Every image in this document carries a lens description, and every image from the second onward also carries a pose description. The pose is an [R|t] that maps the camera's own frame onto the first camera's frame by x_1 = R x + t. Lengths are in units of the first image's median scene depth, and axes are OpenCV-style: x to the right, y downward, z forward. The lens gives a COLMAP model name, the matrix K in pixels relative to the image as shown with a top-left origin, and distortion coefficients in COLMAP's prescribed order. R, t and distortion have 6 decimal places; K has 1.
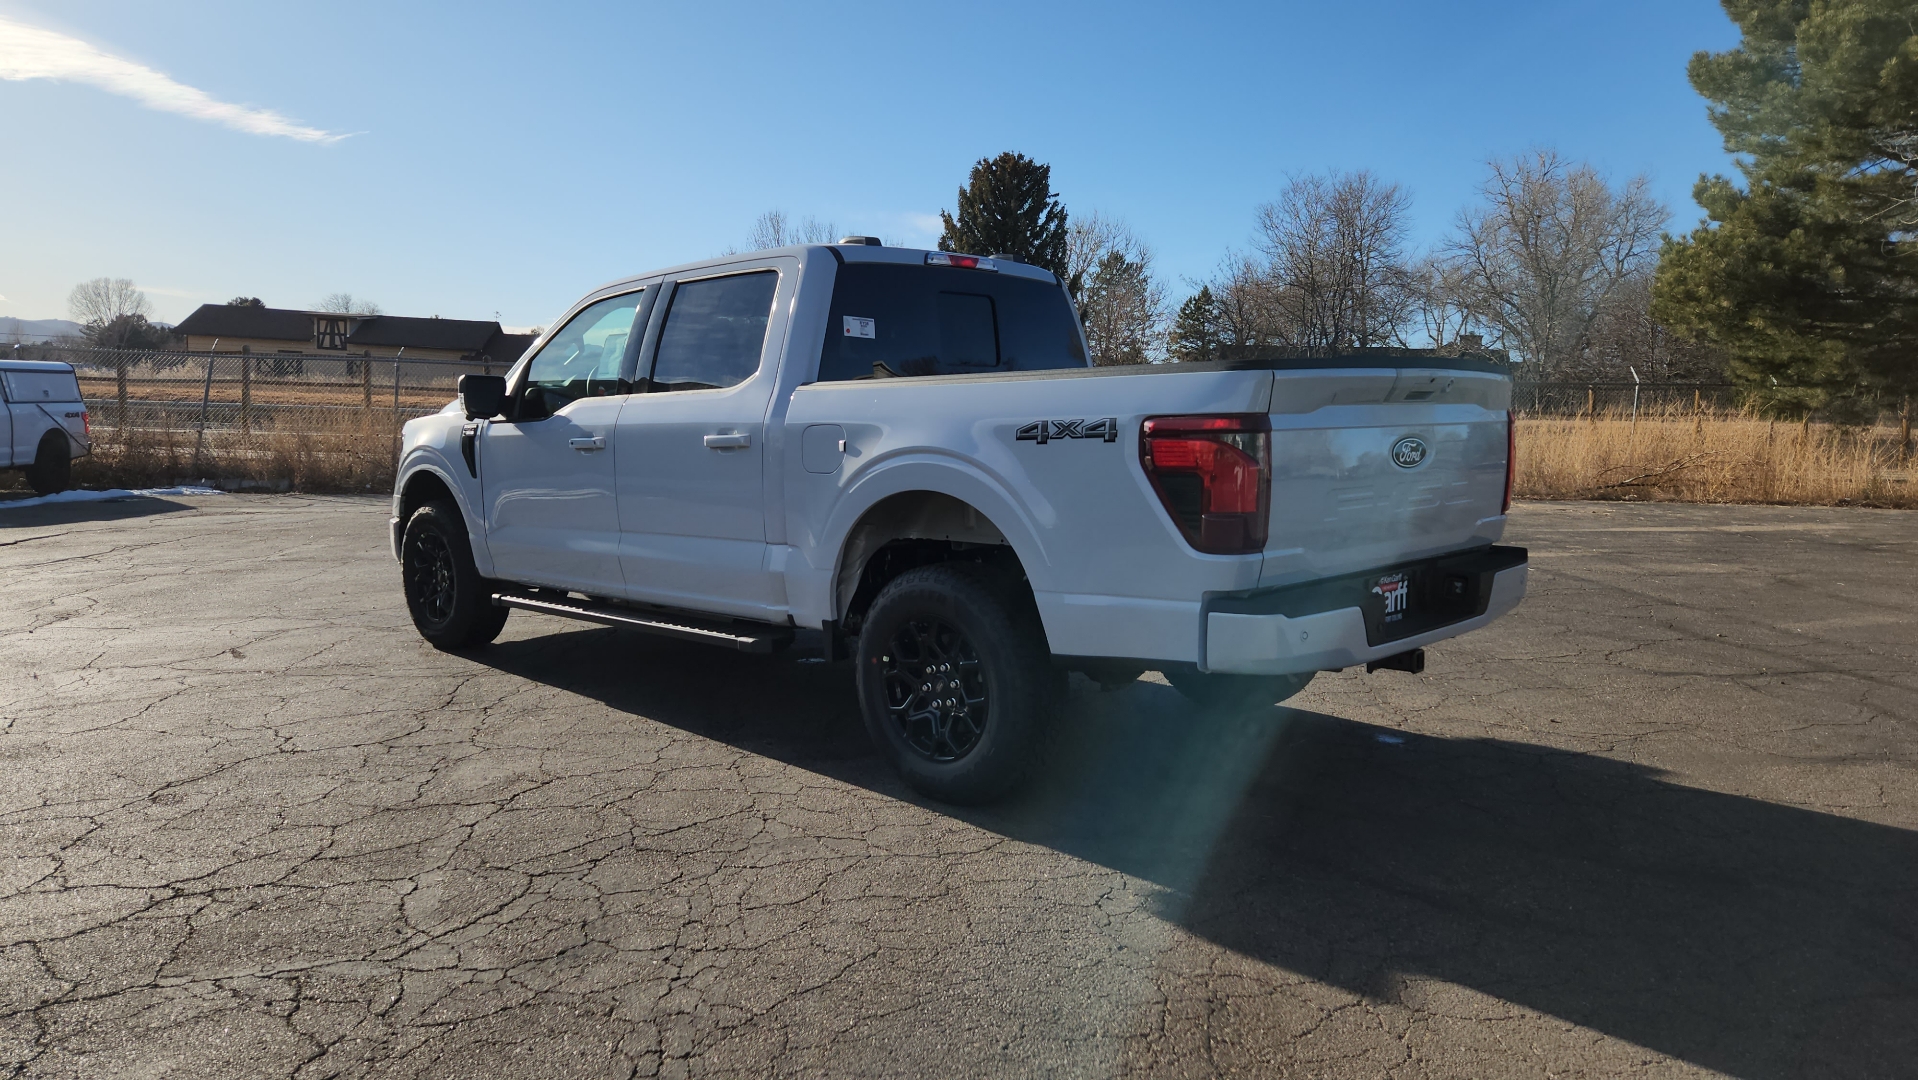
lens RADIAL K [[1279.2, 0, 908.5], [0, 1279.2, 569.6], [0, 0, 1]] dist [0.069474, -0.045362]
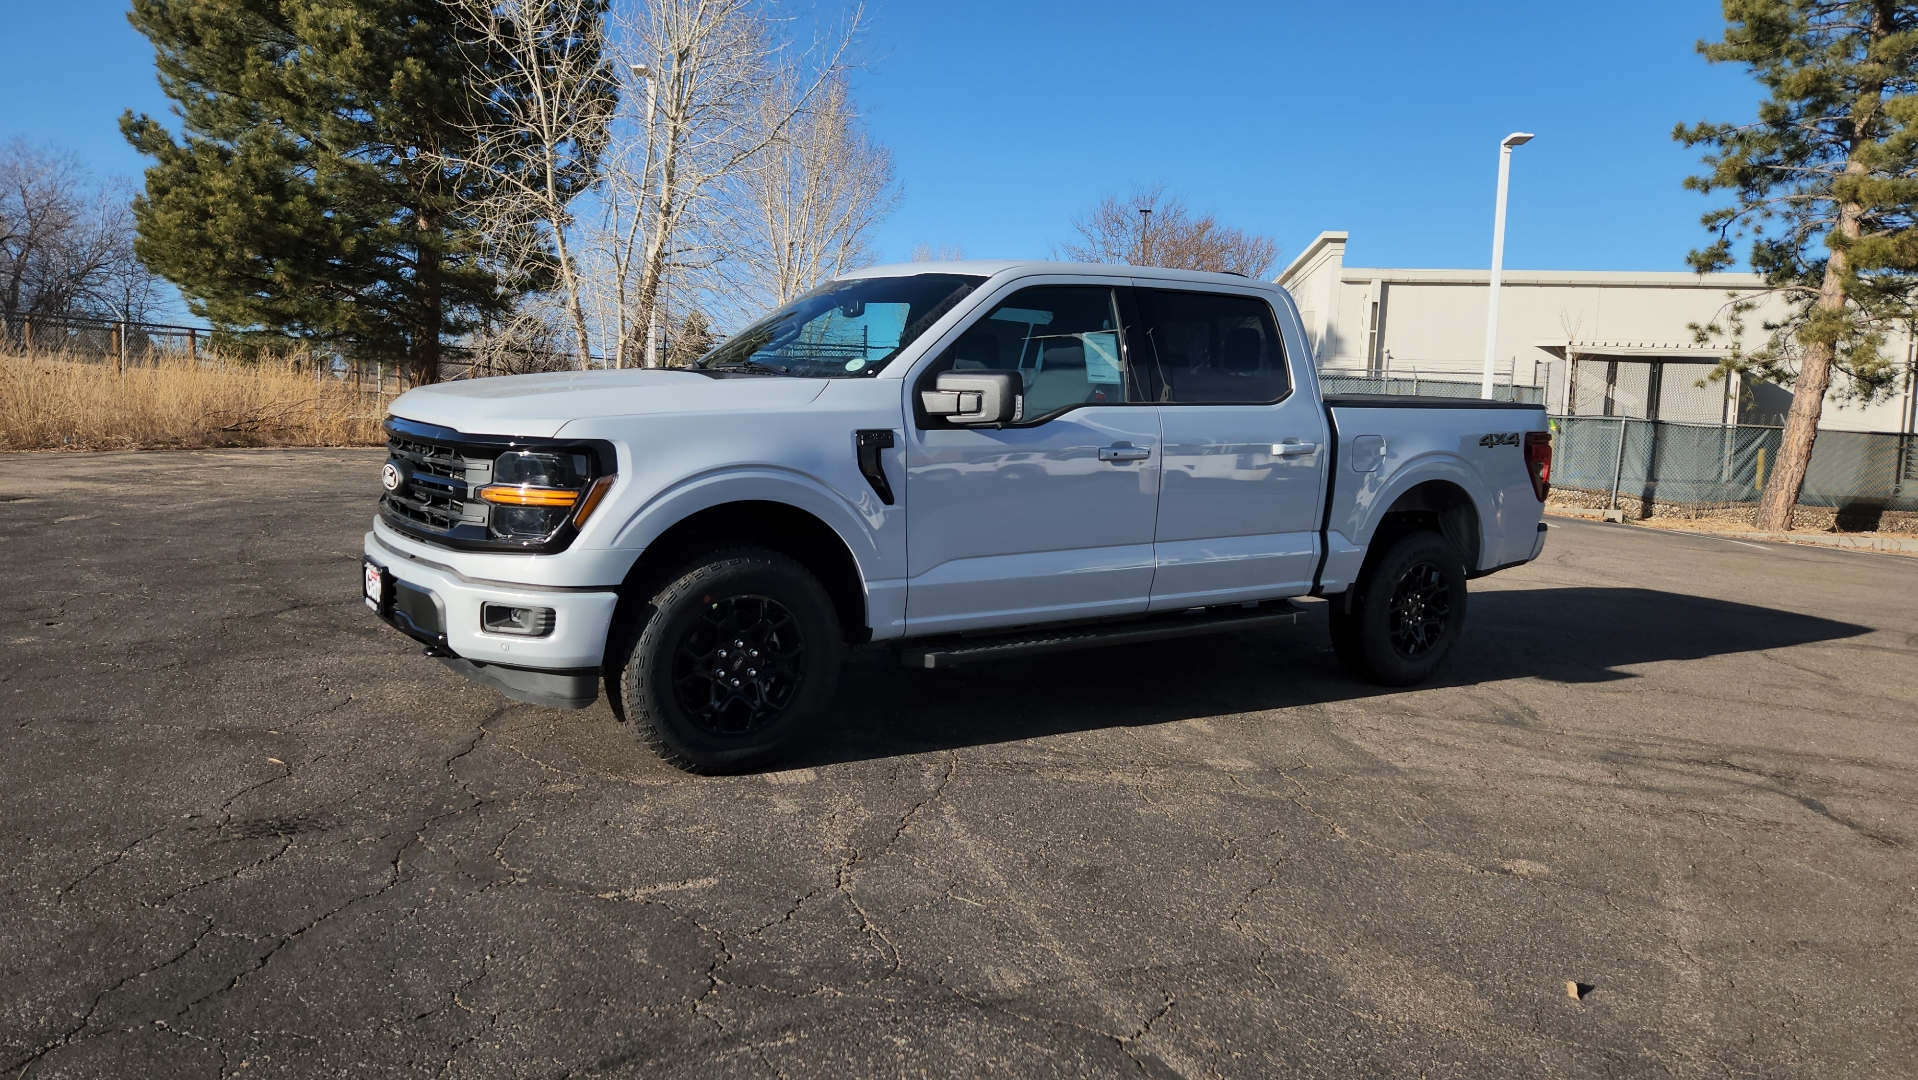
lens RADIAL K [[1297.0, 0, 934.9], [0, 1297.0, 552.4], [0, 0, 1]] dist [0.072115, -0.061242]
pose [[0.189607, -0.116714, 0.974899, -0.302726], [0.072826, 0.991847, 0.104579, -0.034030], [-0.979156, 0.051169, 0.196561, 0.240631]]
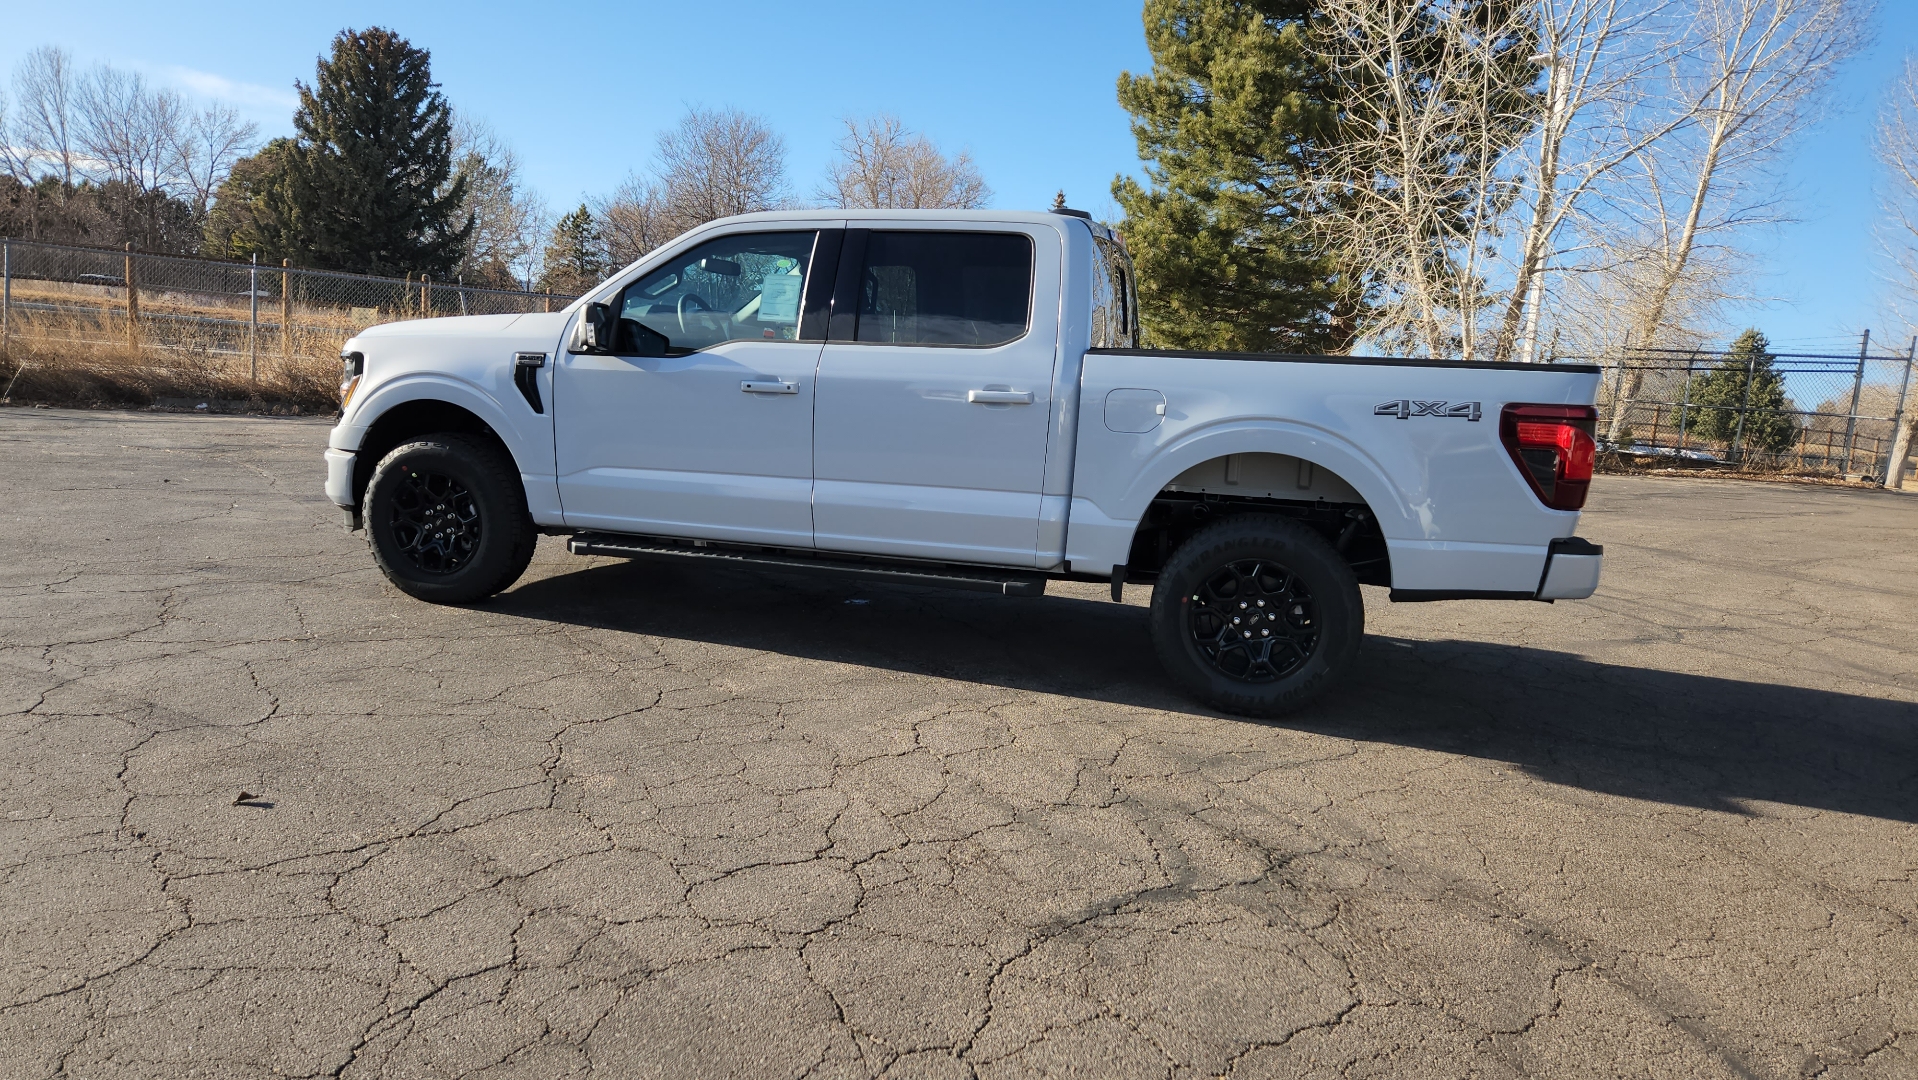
lens RADIAL K [[1279.2, 0, 908.5], [0, 1279.2, 569.6], [0, 0, 1]] dist [0.069474, -0.045362]
pose [[0.877272, -0.024646, 0.479360, -0.157852], [-0.004113, 0.998258, 0.058851, -0.004367], [-0.479975, -0.053600, 0.875643, 0.022952]]
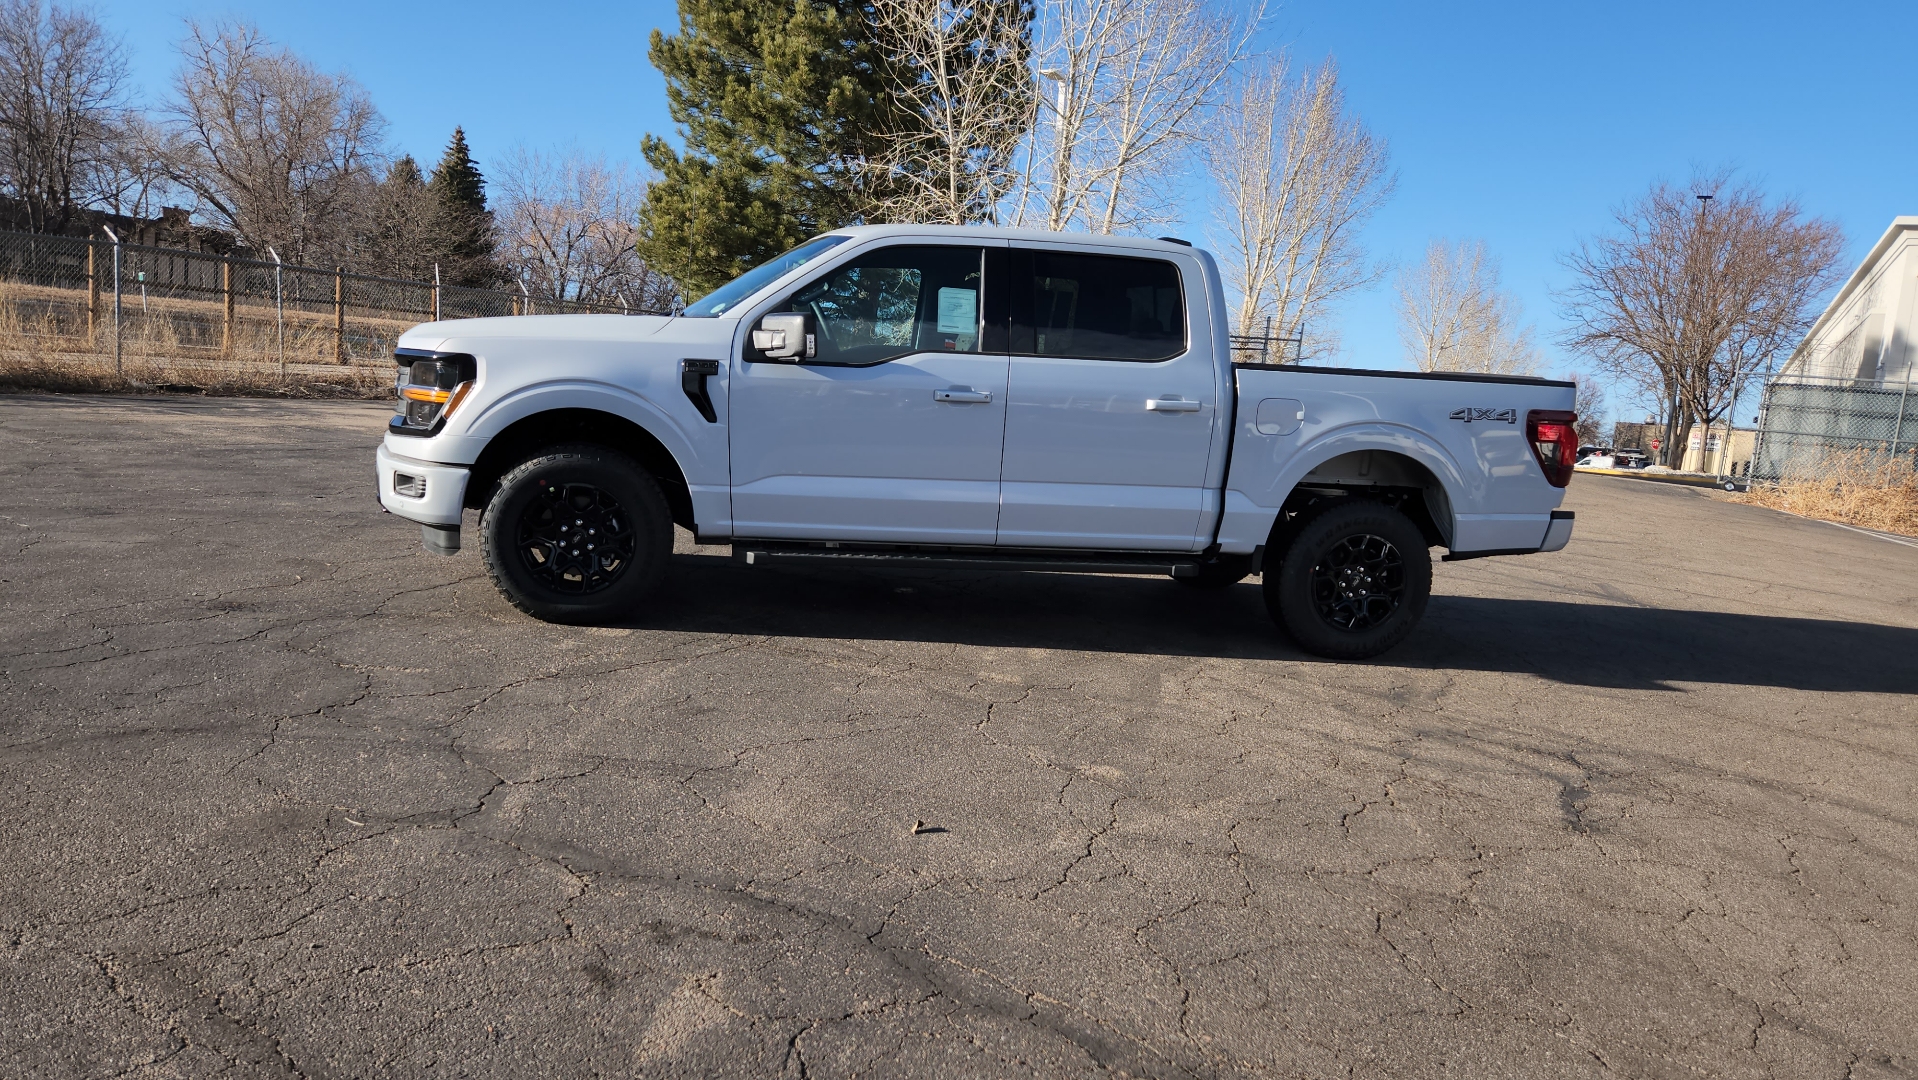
lens RADIAL K [[1298.1, 0, 924.8], [0, 1298.1, 566.6], [0, 0, 1]] dist [0.070441, -0.058647]
pose [[0.562090, -0.089516, 0.822217, -0.287811], [0.021782, 0.995383, 0.093478, -0.015075], [-0.826789, -0.034634, 0.561445, 0.109076]]
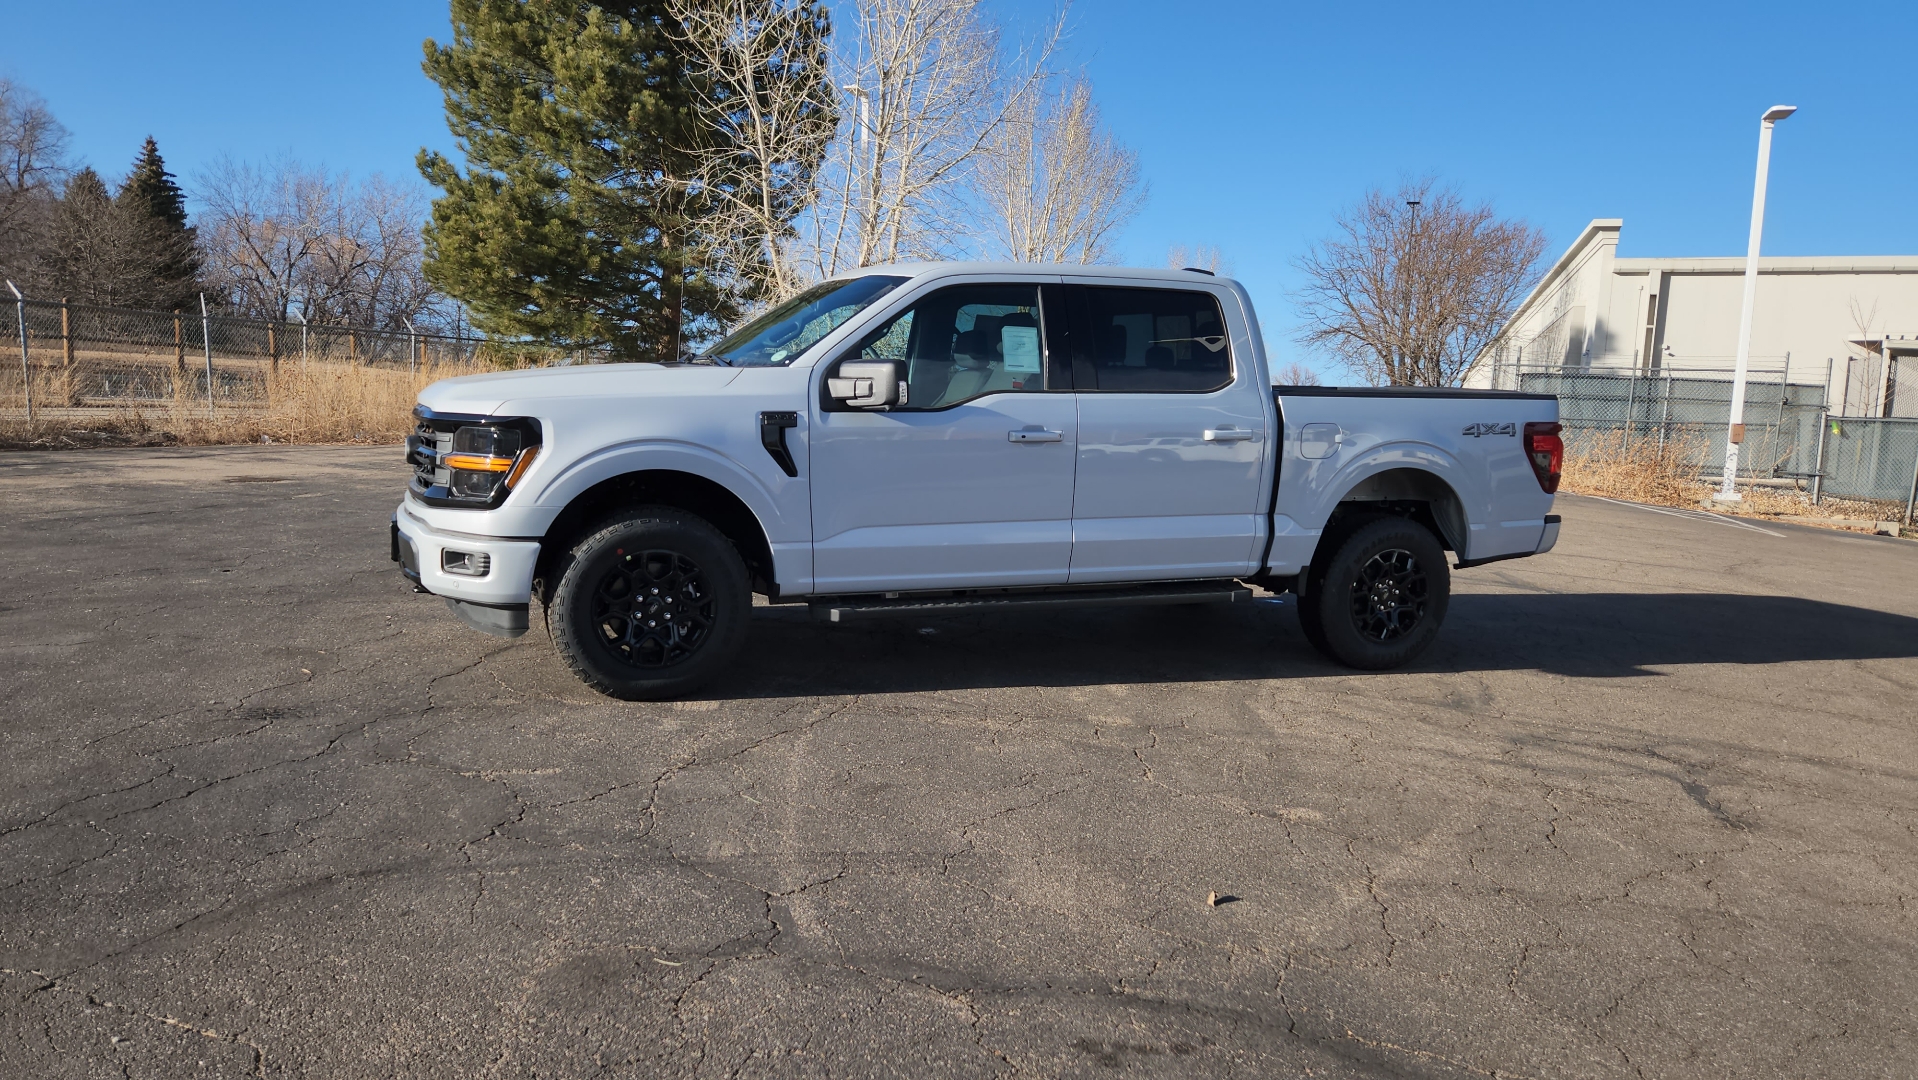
lens RADIAL K [[1298.1, 0, 924.8], [0, 1298.1, 566.6], [0, 0, 1]] dist [0.070441, -0.058647]
pose [[0.395564, -0.115126, 0.911194, -0.311483], [0.068476, 0.993048, 0.095741, -0.025136], [-0.915882, 0.024523, 0.400697, 0.169291]]
